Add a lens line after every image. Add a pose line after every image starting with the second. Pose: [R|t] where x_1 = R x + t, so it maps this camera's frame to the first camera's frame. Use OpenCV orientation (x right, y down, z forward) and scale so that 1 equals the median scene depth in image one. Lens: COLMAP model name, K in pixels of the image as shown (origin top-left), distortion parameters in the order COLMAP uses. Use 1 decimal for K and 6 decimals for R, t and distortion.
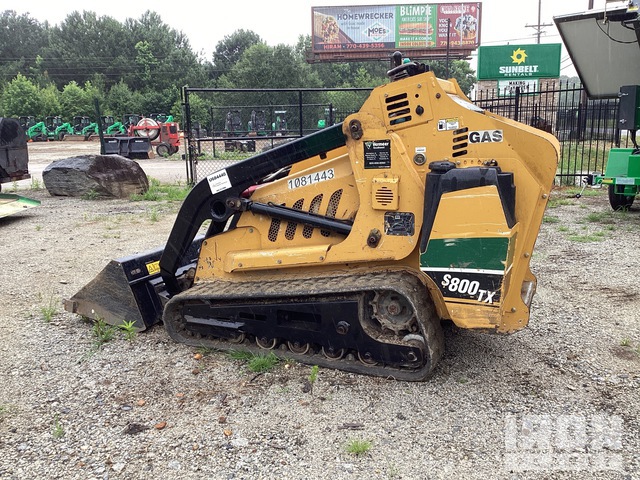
lens RADIAL K [[552.5, 0, 320.0], [0, 552.5, 240.0], [0, 0, 1]] dist [0.070759, -0.116037]
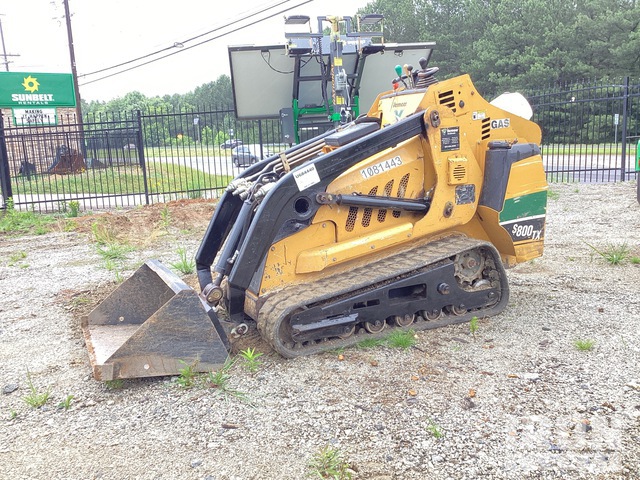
lens RADIAL K [[552.5, 0, 320.0], [0, 552.5, 240.0], [0, 0, 1]] dist [0.070759, -0.116037]
pose [[0.681382, -0.148186, 0.716770, -0.969937], [0.185080, 0.982348, 0.027150, -0.022485], [-0.708141, 0.114160, 0.696781, 0.367814]]
